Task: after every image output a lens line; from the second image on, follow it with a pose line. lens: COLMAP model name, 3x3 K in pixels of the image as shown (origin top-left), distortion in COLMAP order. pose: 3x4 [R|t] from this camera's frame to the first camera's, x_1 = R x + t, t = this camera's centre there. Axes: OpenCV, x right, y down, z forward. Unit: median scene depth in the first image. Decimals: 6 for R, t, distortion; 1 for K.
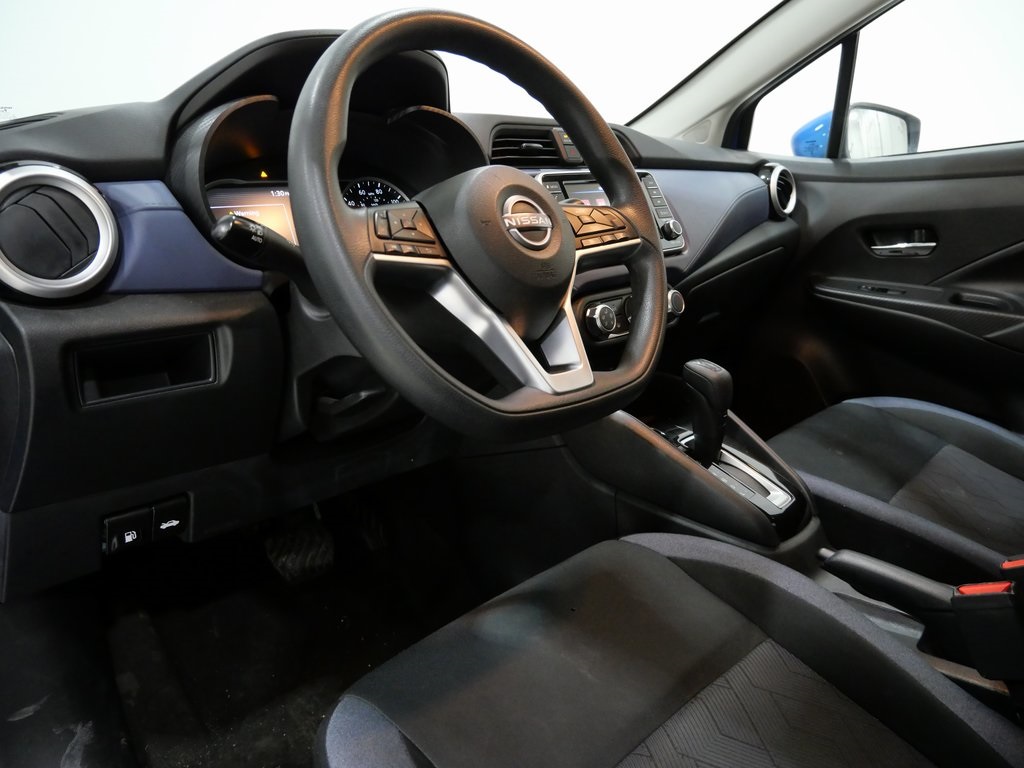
lens RADIAL K [[713.0, 0, 506.3], [0, 713.0, 385.4], [0, 0, 1]] dist [-0.047733, 0.018920]
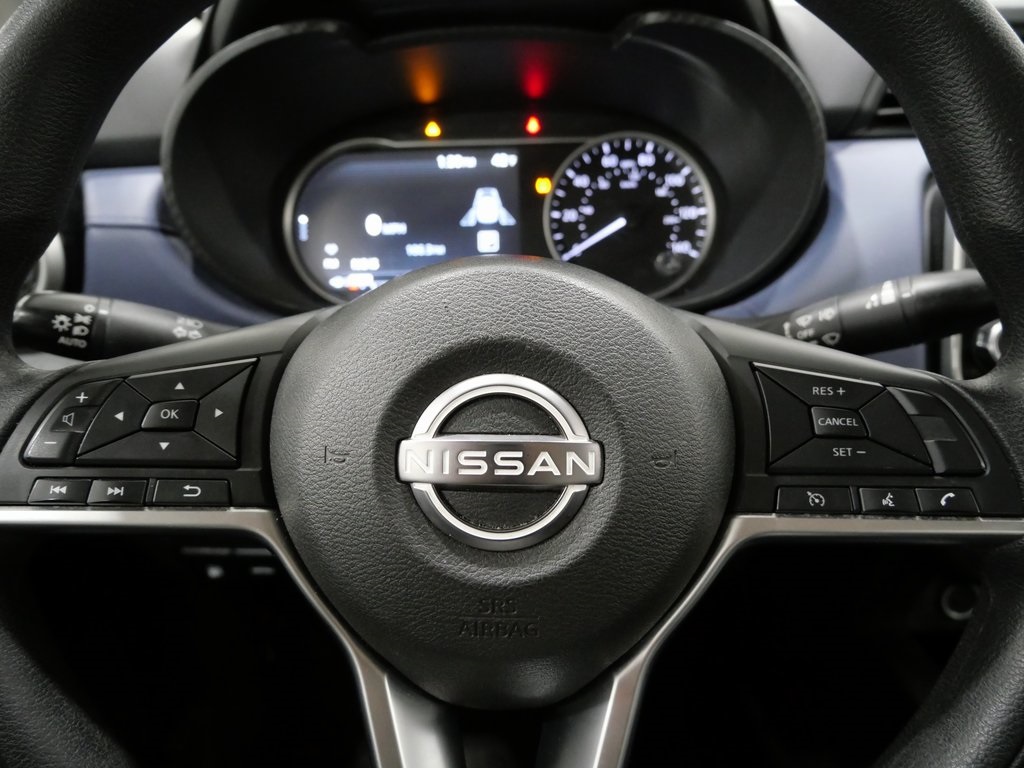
lens RADIAL K [[713.0, 0, 512.3], [0, 713.0, 379.6], [0, 0, 1]] dist [-0.047733, 0.018920]
pose [[0.694431, 0.318489, -0.645237, 0.160520], [-0.180055, 0.945096, 0.272716, -0.246466], [0.696668, -0.073204, 0.713649, 0.529529]]
